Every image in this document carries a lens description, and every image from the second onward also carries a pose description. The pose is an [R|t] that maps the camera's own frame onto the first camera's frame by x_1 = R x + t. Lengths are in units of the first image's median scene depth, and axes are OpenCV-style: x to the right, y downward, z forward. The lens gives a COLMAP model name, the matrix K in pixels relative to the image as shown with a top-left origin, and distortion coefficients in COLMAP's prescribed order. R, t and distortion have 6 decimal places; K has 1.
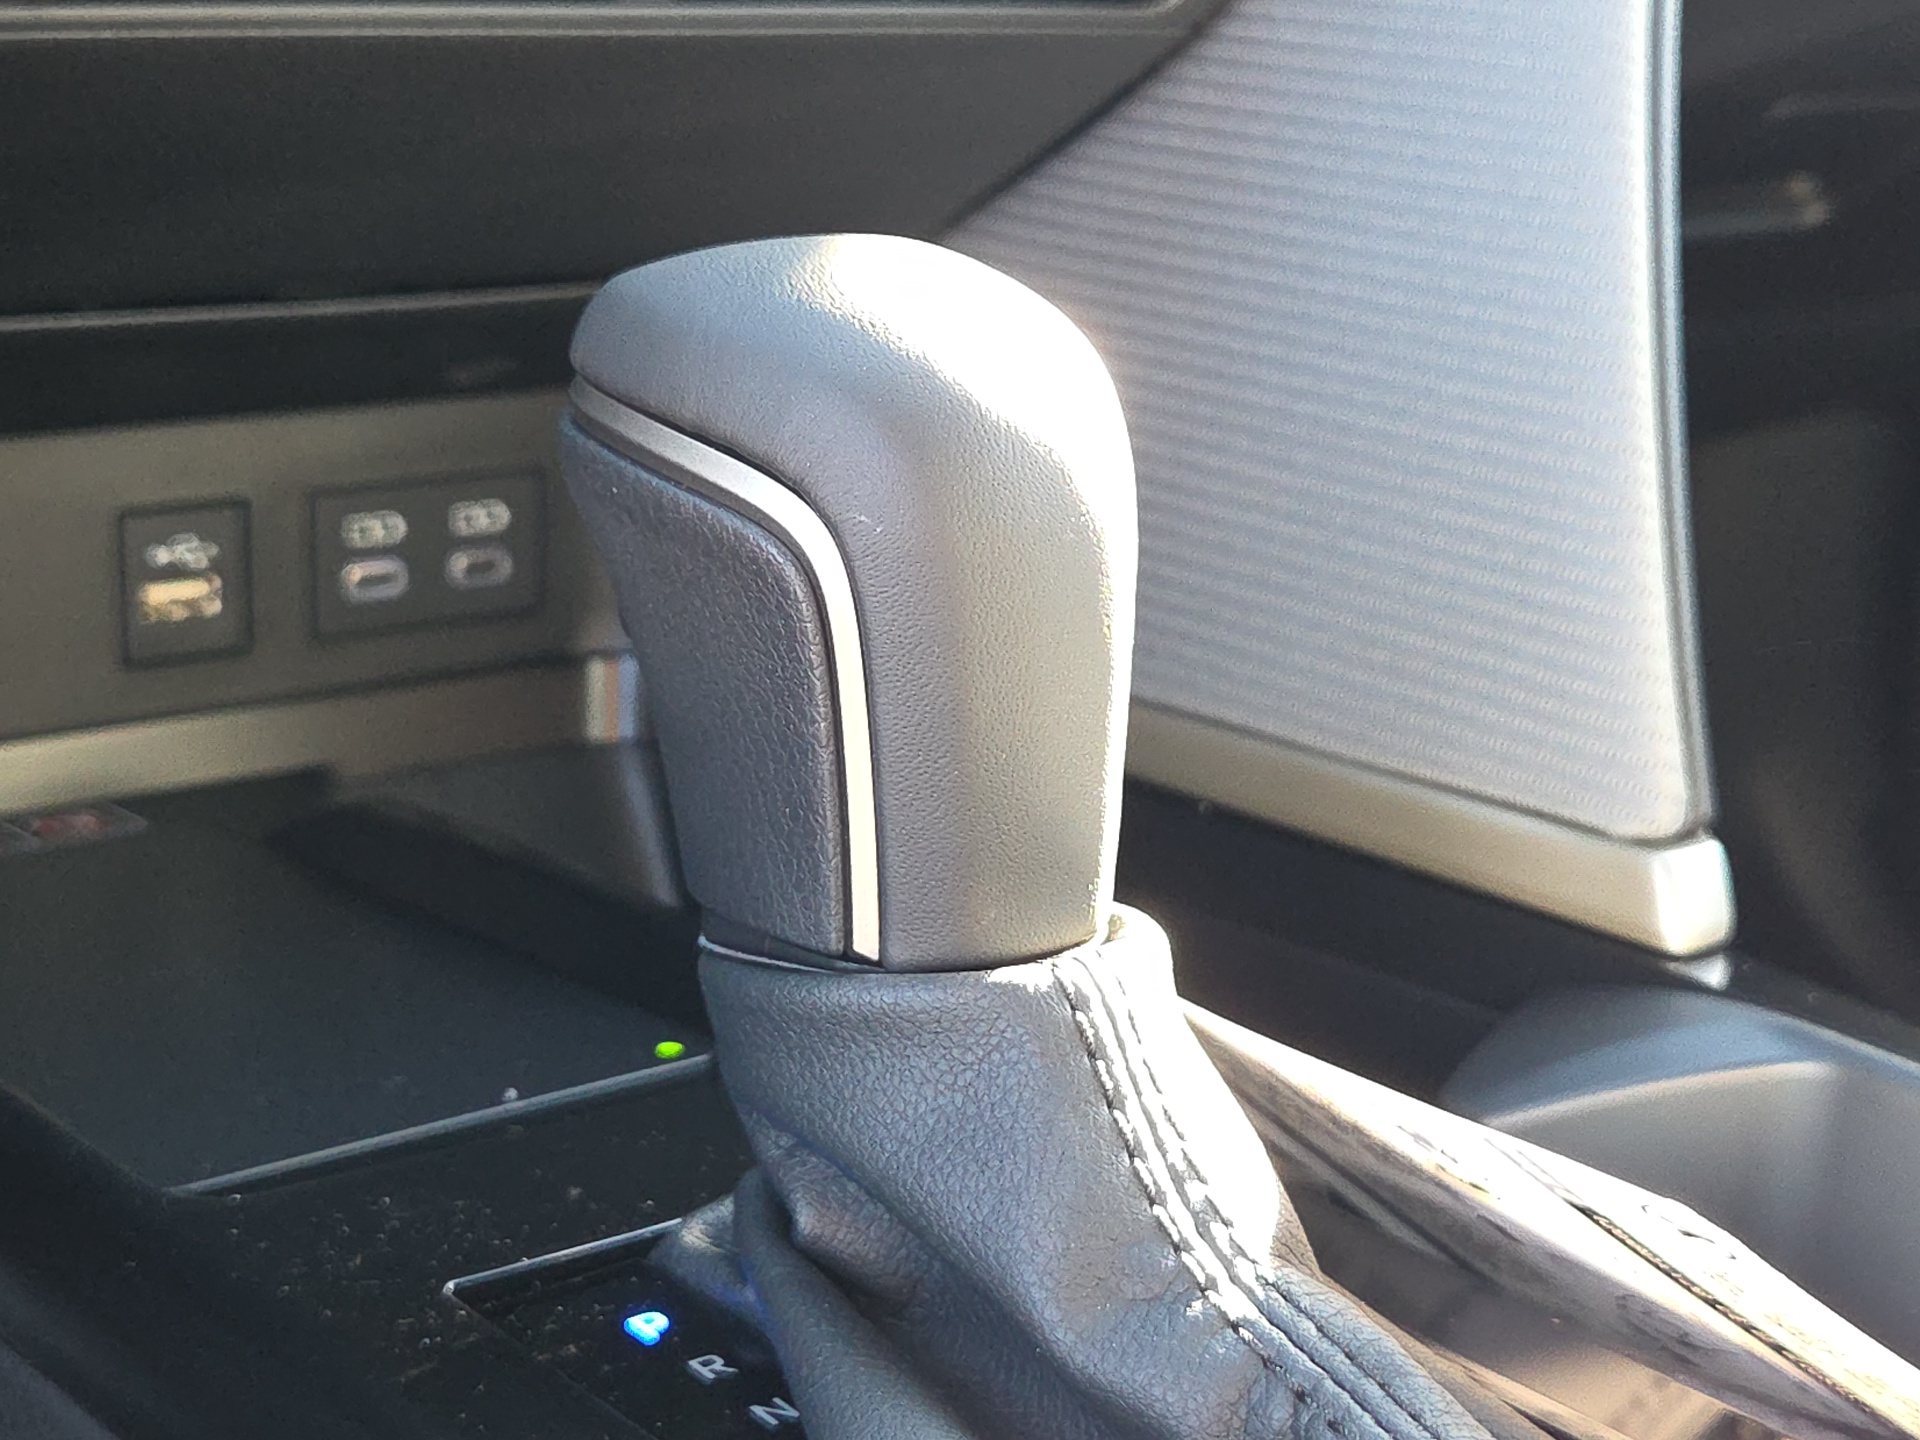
lens RADIAL K [[3237.8, 0, 947.9], [0, 3237.8, 714.4], [0, 0, 1]] dist [0.072223, 0.000000]
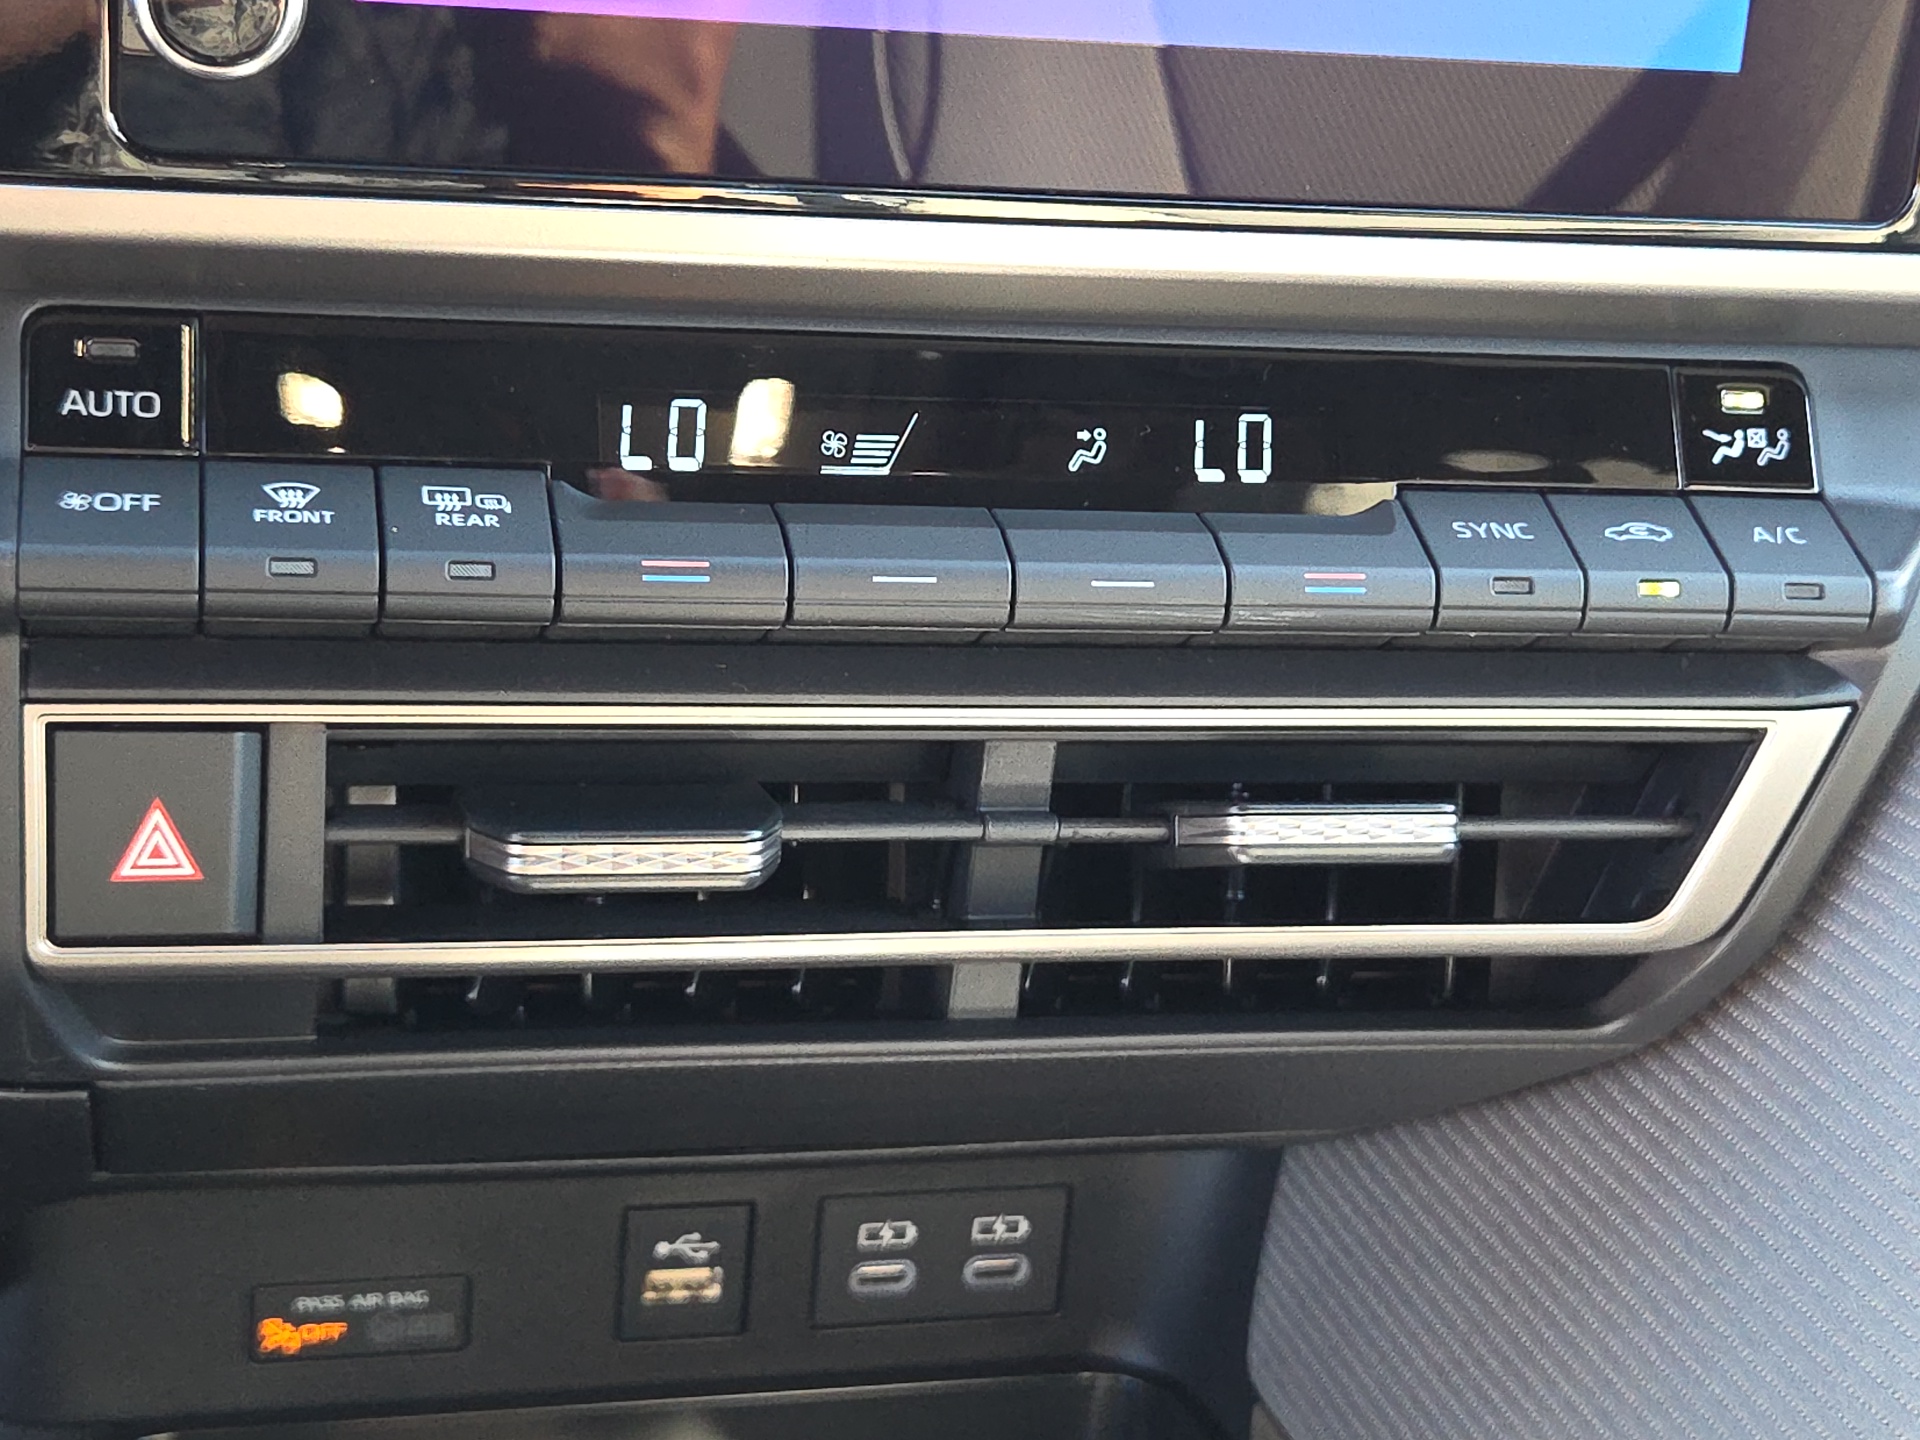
lens RADIAL K [[3237.8, 0, 977.3], [0, 3237.8, 718.3], [0, 0, 1]] dist [0.072223, 0.000000]
pose [[0.909874, 0.182481, -0.372599, 0.221042], [-0.161169, 0.983008, 0.087860, -0.340052], [0.382300, -0.019890, 0.923824, 0.070105]]
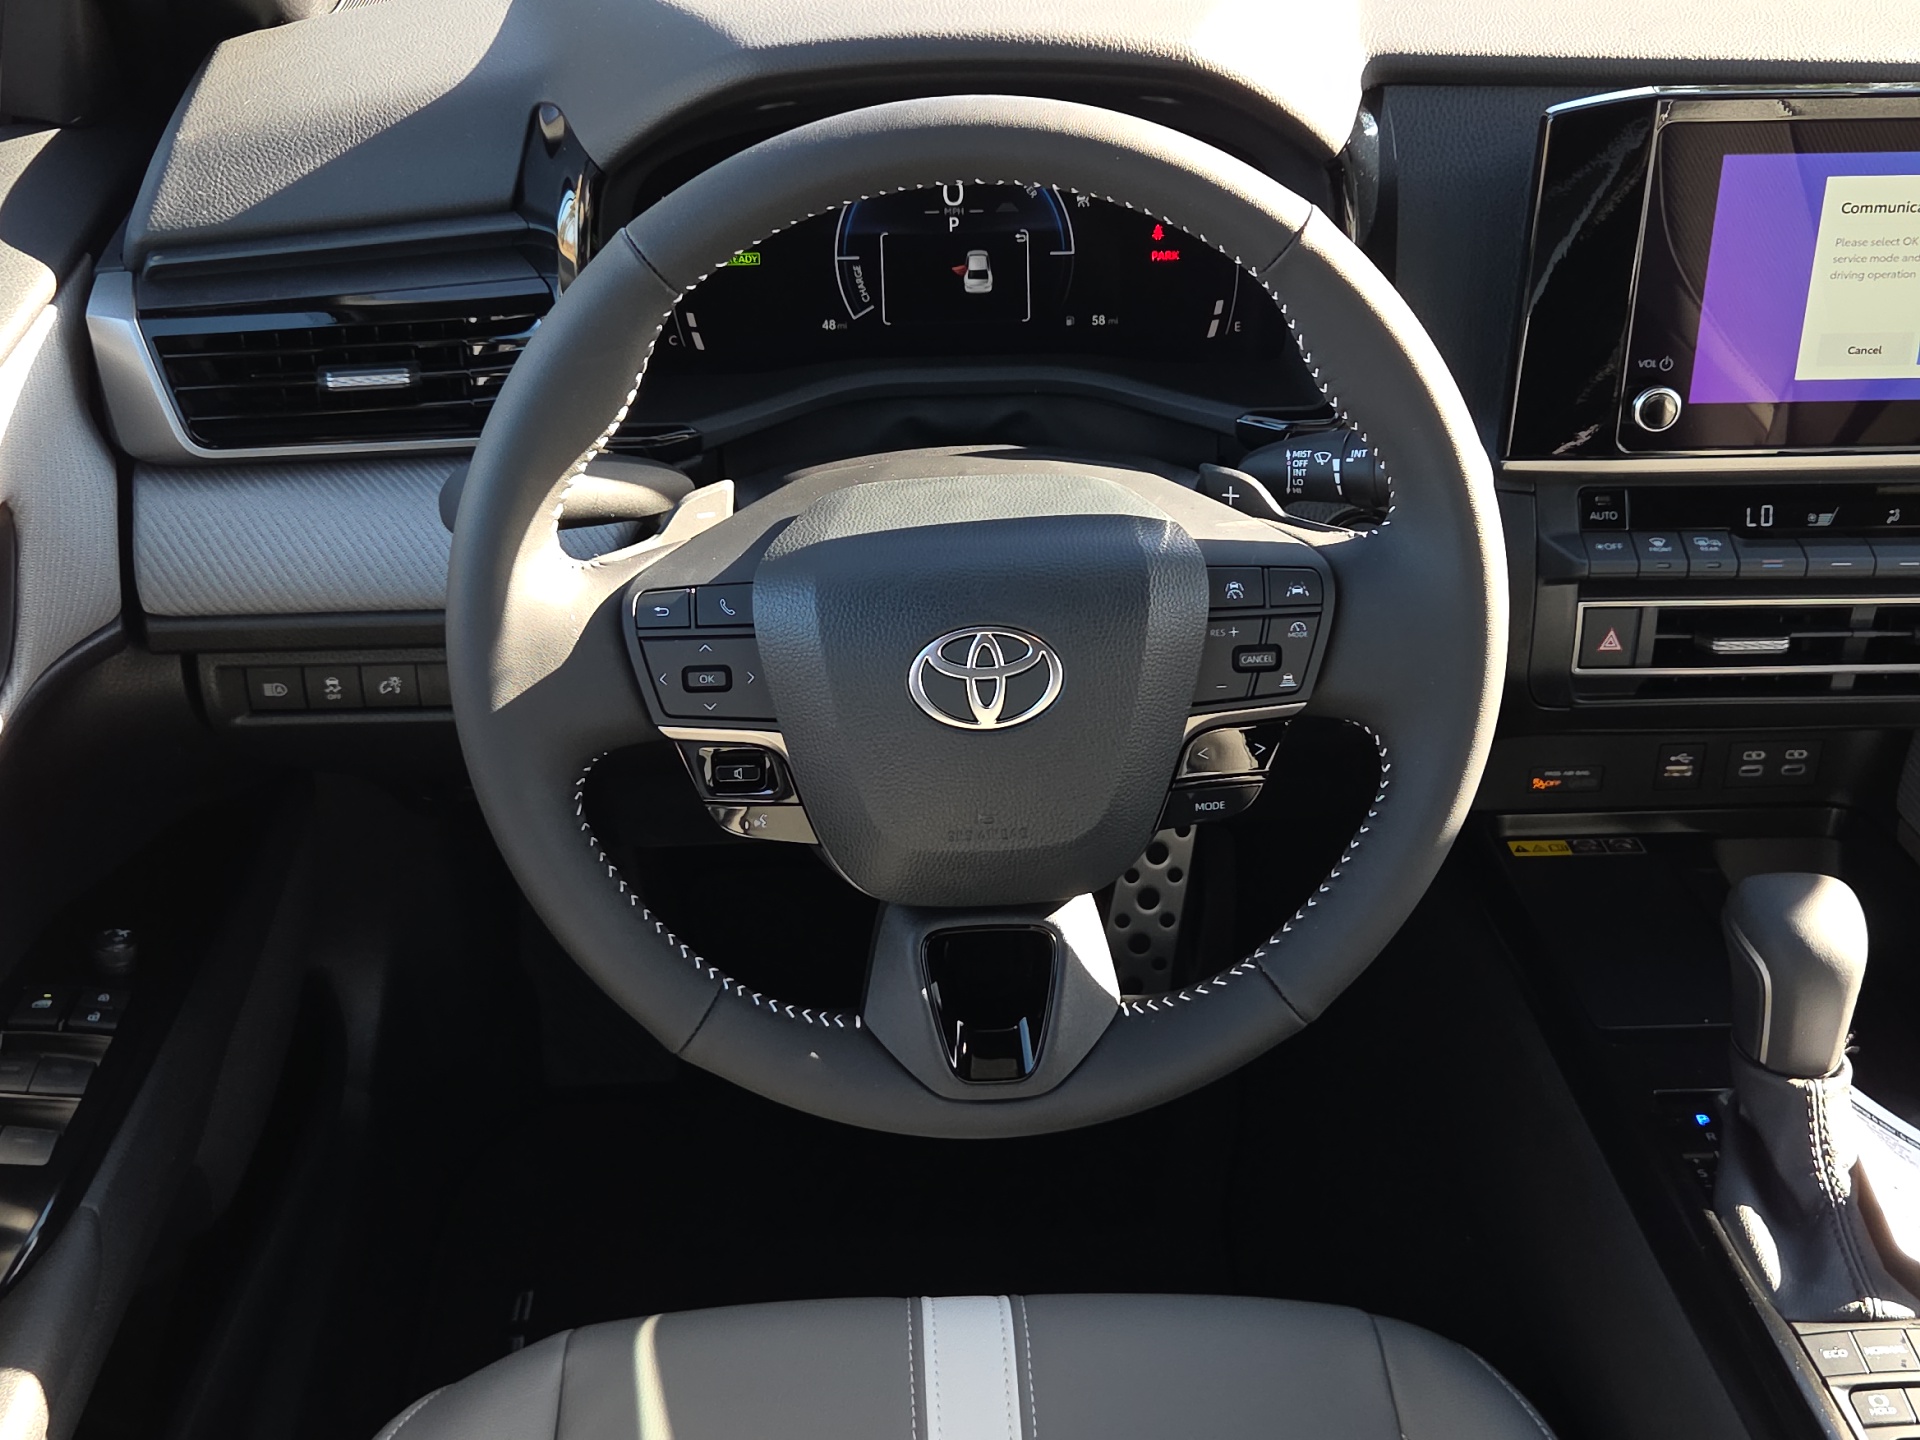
lens RADIAL K [[2223.3, 0, 978.0], [0, 2223.3, 695.9], [0, 0, 1]] dist [0.058295, 0.000000]
pose [[0.812024, 0.245258, -0.529590, 0.324152], [-0.126557, 0.959822, 0.250450, -0.556824], [0.569737, -0.136348, 0.810437, -1.055554]]
